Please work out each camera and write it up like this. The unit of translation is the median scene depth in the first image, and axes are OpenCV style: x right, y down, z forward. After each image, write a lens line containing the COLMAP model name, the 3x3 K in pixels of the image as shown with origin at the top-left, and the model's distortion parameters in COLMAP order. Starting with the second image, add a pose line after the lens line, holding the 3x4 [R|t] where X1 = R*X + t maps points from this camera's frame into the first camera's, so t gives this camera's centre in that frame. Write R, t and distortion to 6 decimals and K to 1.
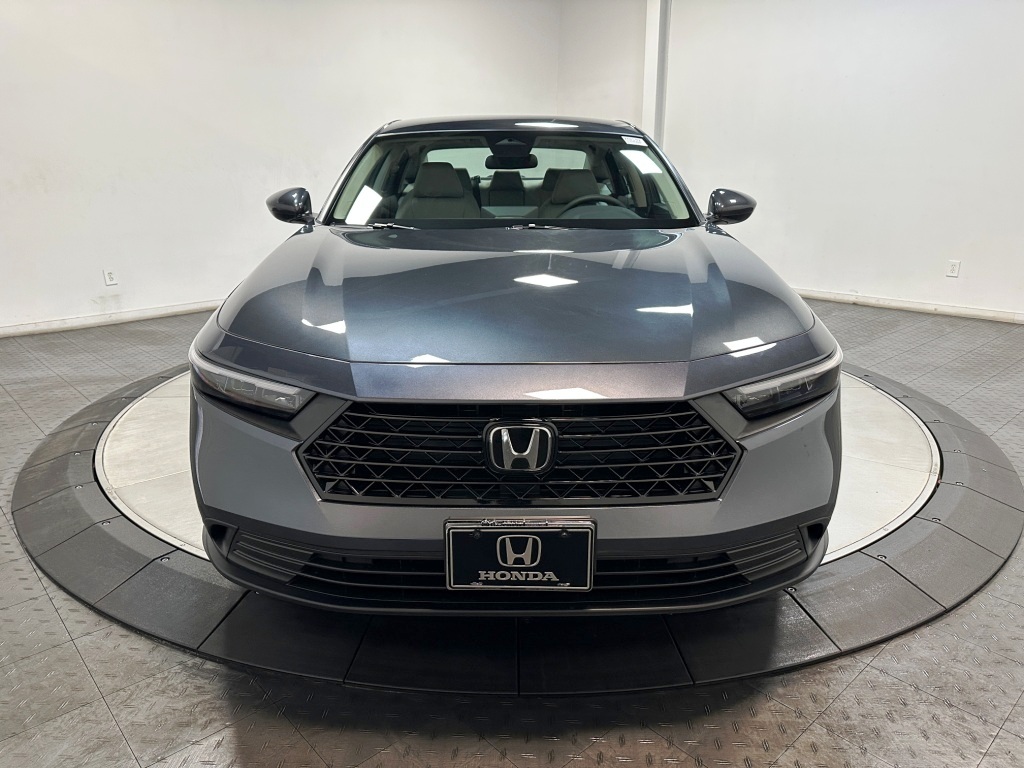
lens RADIAL K [[733.0, 0, 512.0], [0, 733.0, 384.0], [0, 0, 1]] dist [-0.003500, -0.002941]
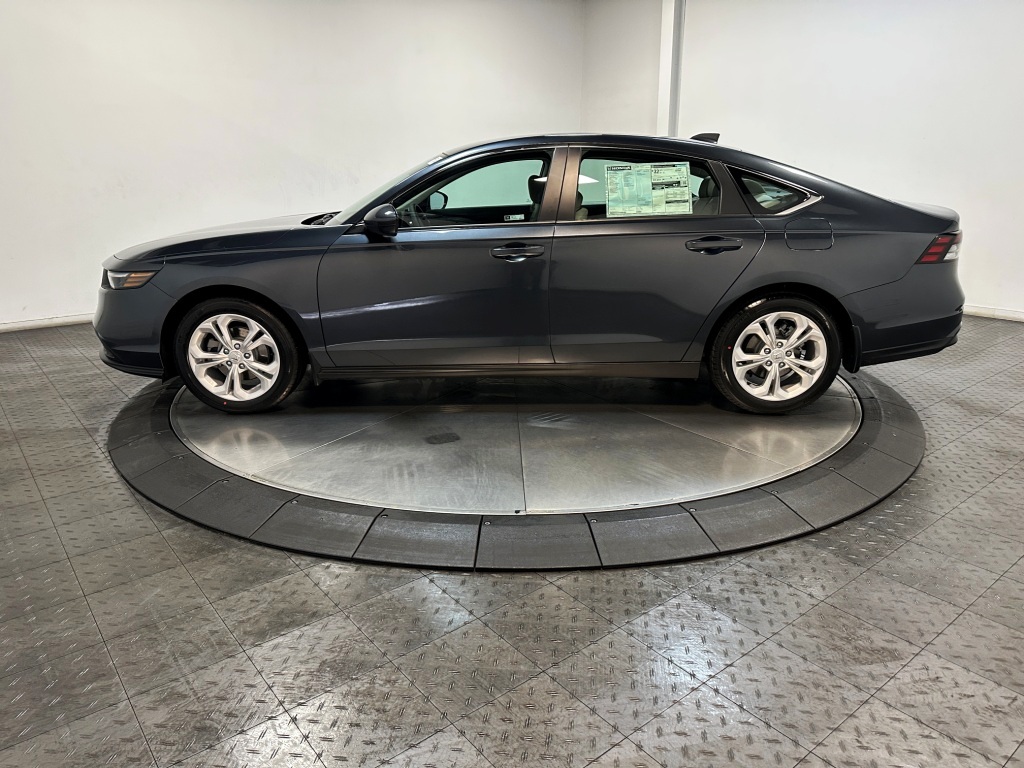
lens RADIAL K [[722.1, 0, 503.3], [0, 722.1, 386.7], [0, 0, 1]] dist [0.041607, -0.058517]
pose [[0.997478, 0.016043, -0.069135, 0.141109], [-0.015715, 0.999863, 0.005276, 0.063950], [0.069211, -0.004176, 0.997593, -0.335505]]
